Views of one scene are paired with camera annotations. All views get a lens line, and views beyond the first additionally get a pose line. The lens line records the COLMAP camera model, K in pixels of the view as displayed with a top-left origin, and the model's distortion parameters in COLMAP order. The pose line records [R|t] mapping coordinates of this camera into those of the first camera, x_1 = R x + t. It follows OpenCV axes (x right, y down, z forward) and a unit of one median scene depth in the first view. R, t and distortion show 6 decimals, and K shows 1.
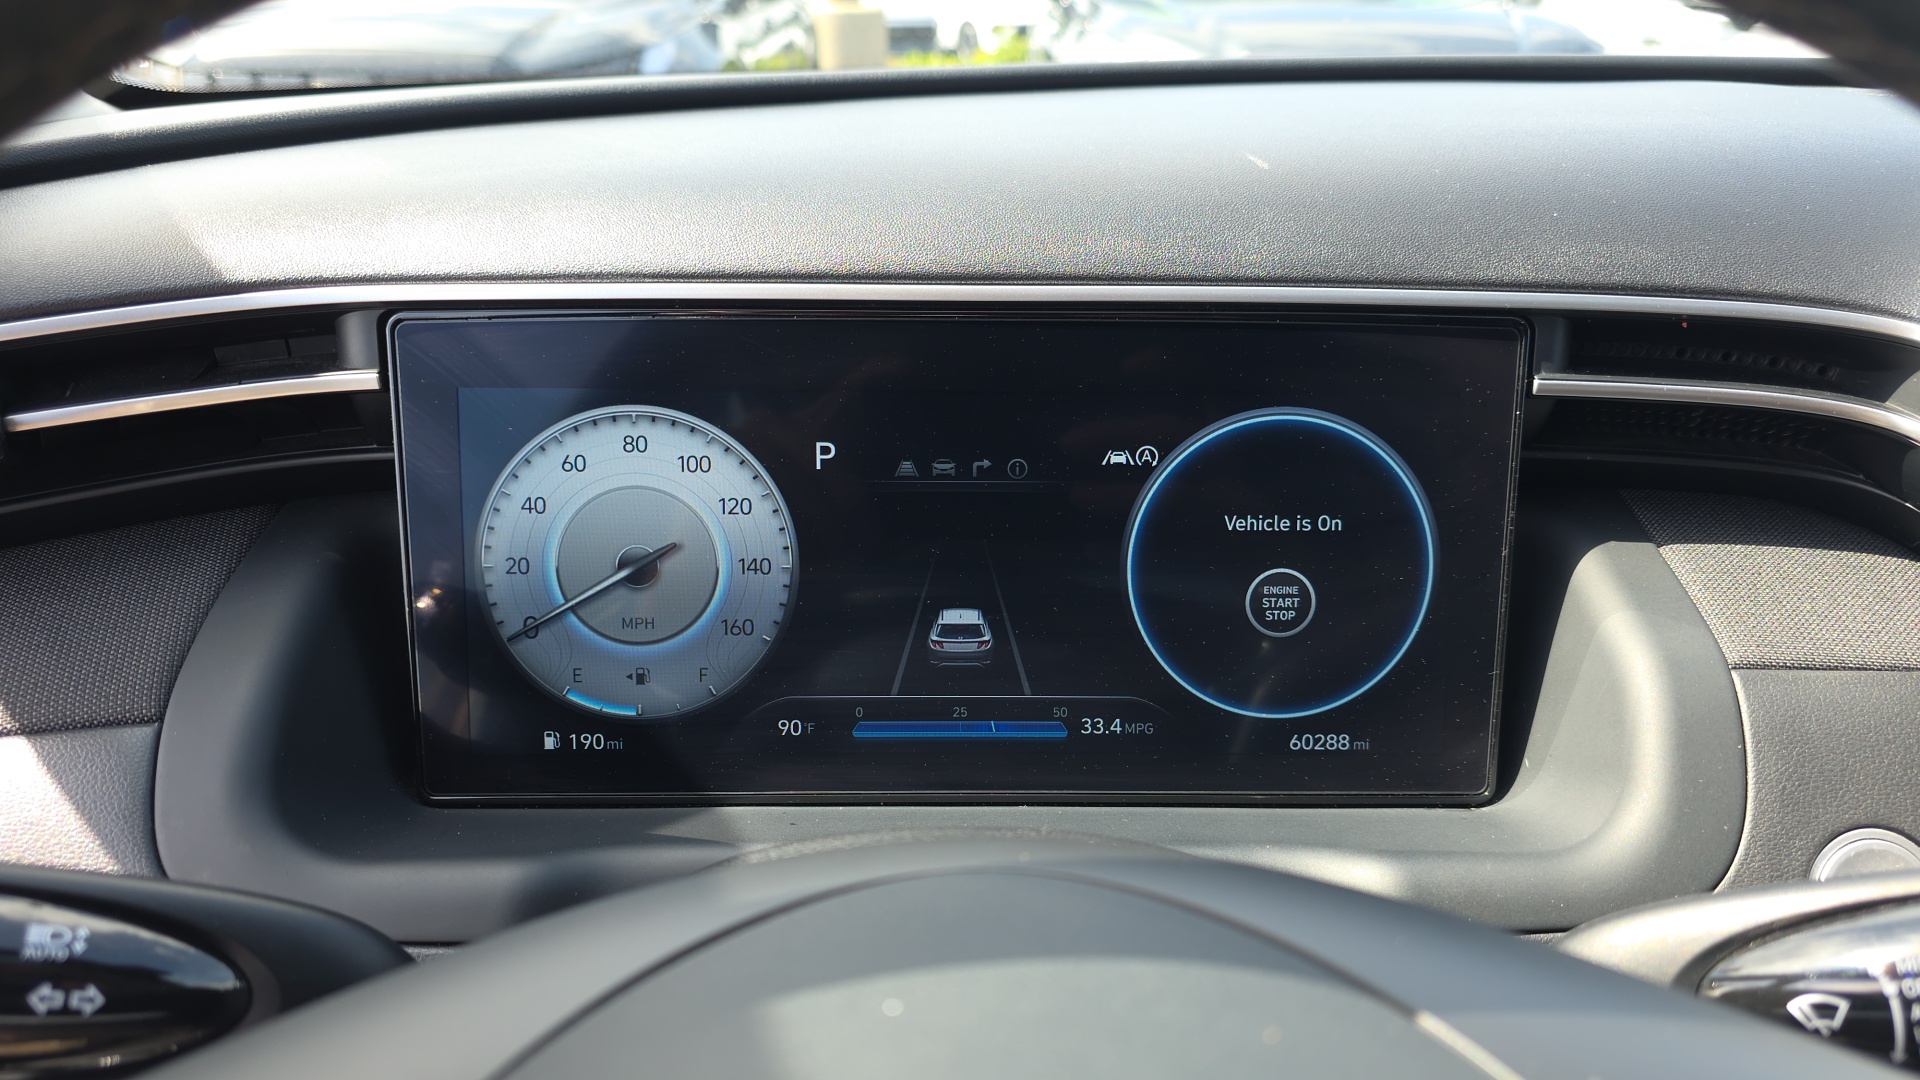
lens RADIAL K [[1308.8, 0, 972.8], [0, 1308.8, 552.0], [0, 0, 1]] dist [0.040522, -0.050195]
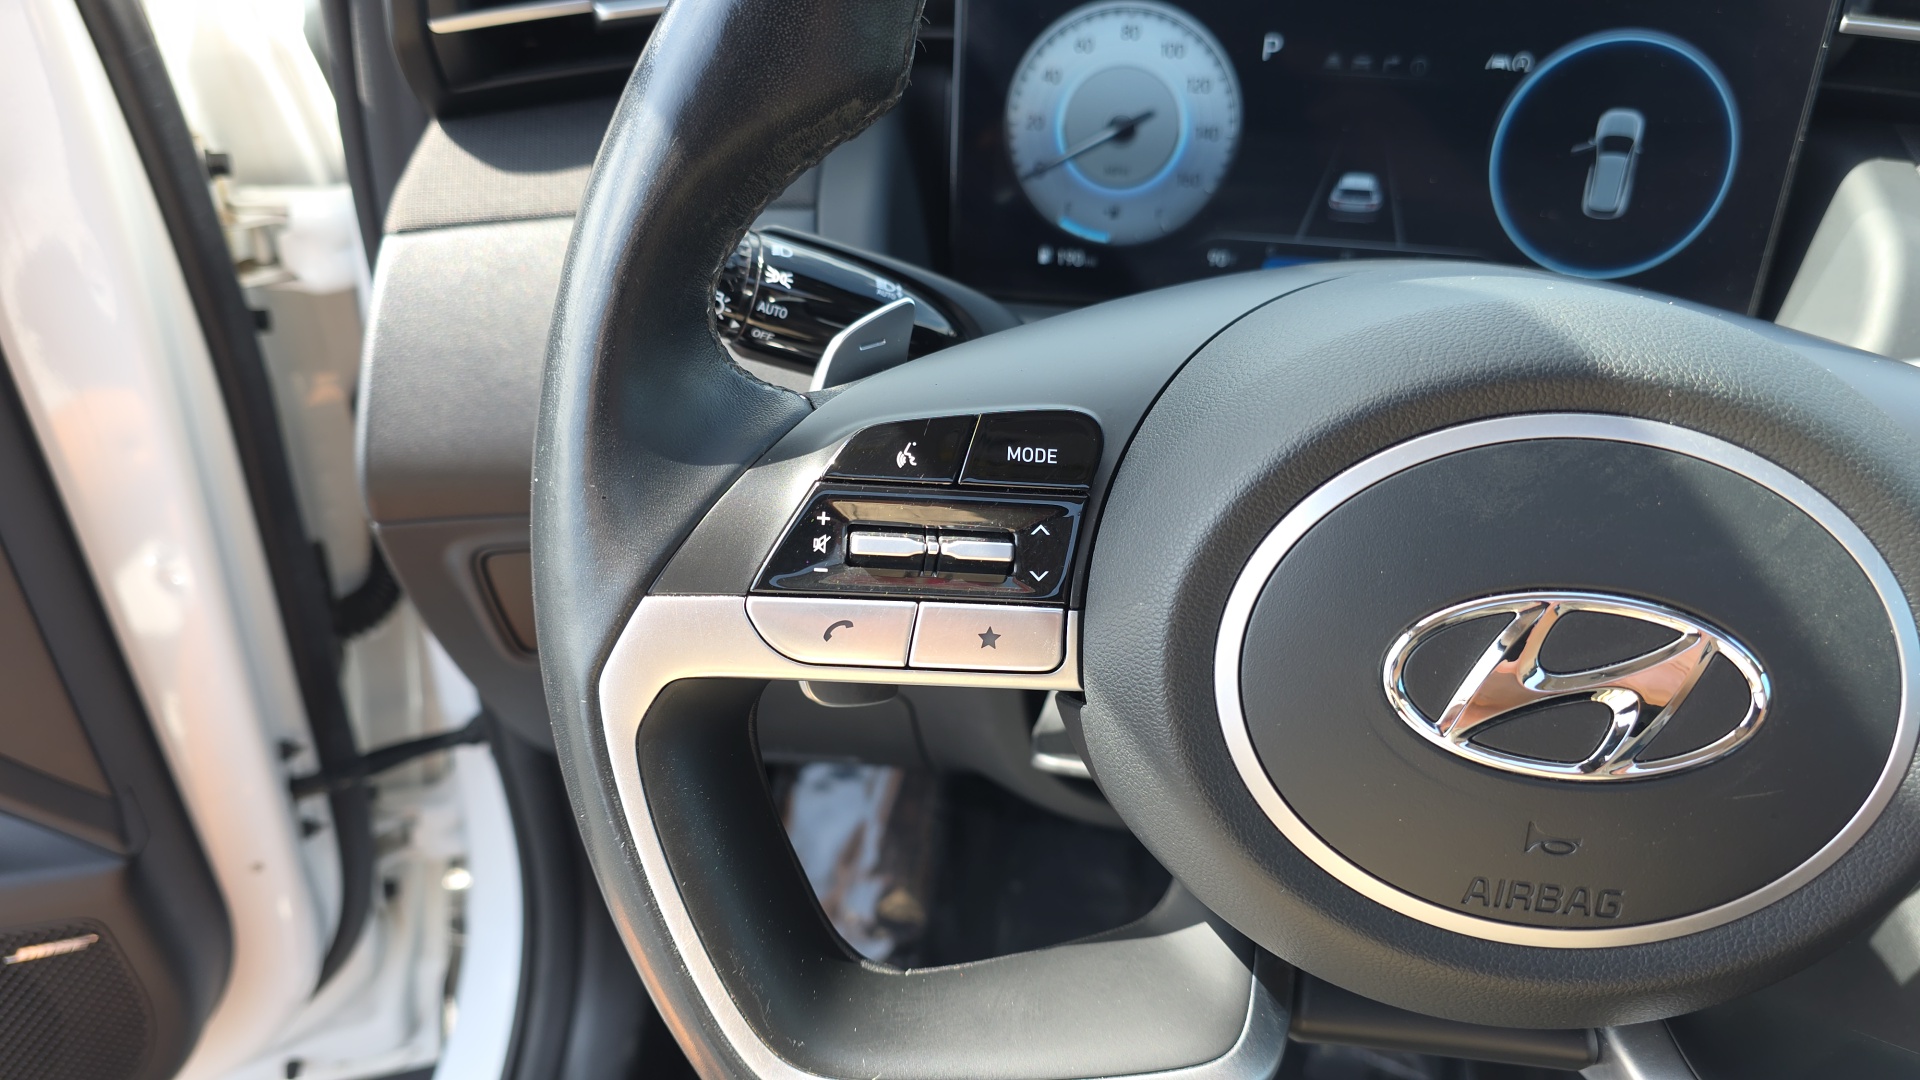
lens RADIAL K [[1337.1, 0, 969.4], [0, 1337.1, 541.7], [0, 0, 1]] dist [0.005575, -0.035462]
pose [[0.989070, 0.094219, -0.113418, -0.213980], [-0.067561, 0.973299, 0.219375, 0.135485], [0.131058, -0.209314, 0.969026, -0.453913]]
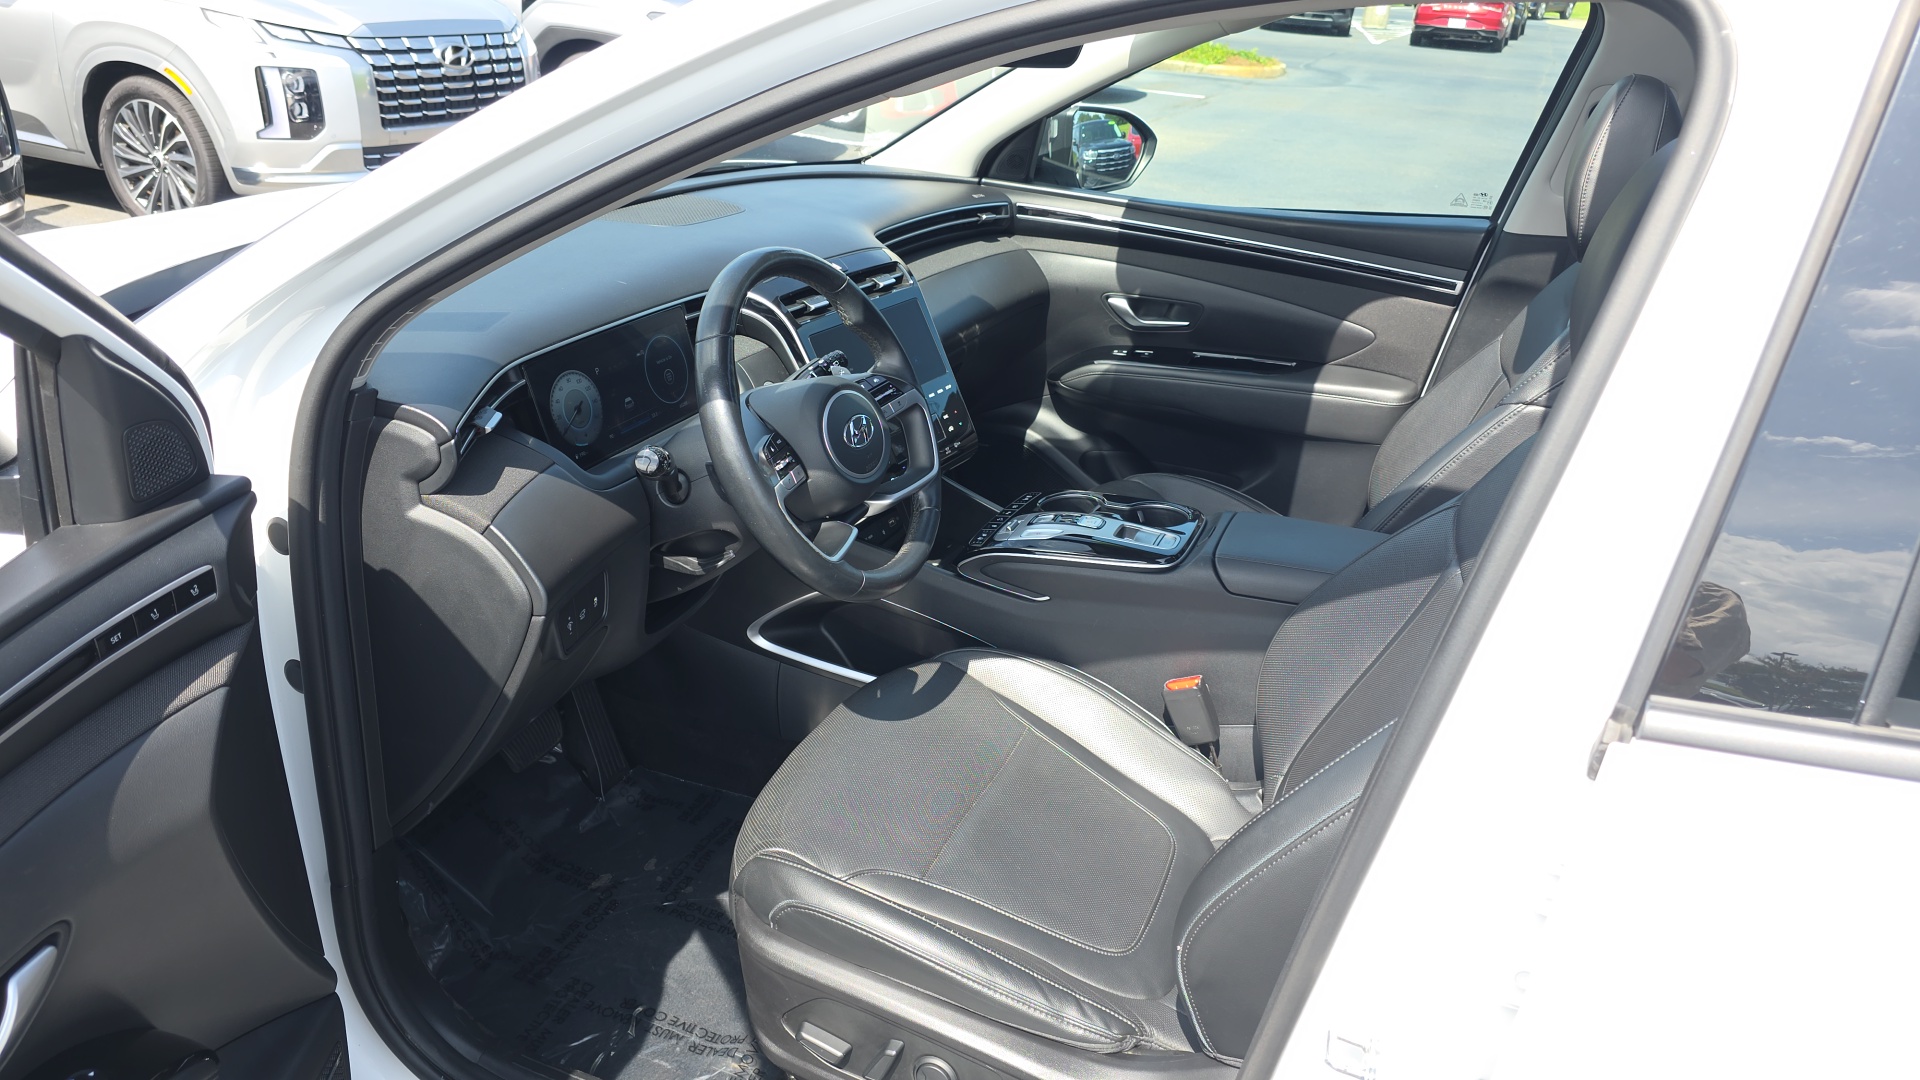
lens RADIAL K [[1286.2, 0, 936.4], [0, 1286.2, 536.8], [0, 0, 1]] dist [0.077225, -0.064242]
pose [[0.403548, -0.368683, 0.837390, -3.350761], [0.306682, 0.916782, 0.255844, -0.315702], [-0.862030, 0.153568, 0.483034, -1.869771]]
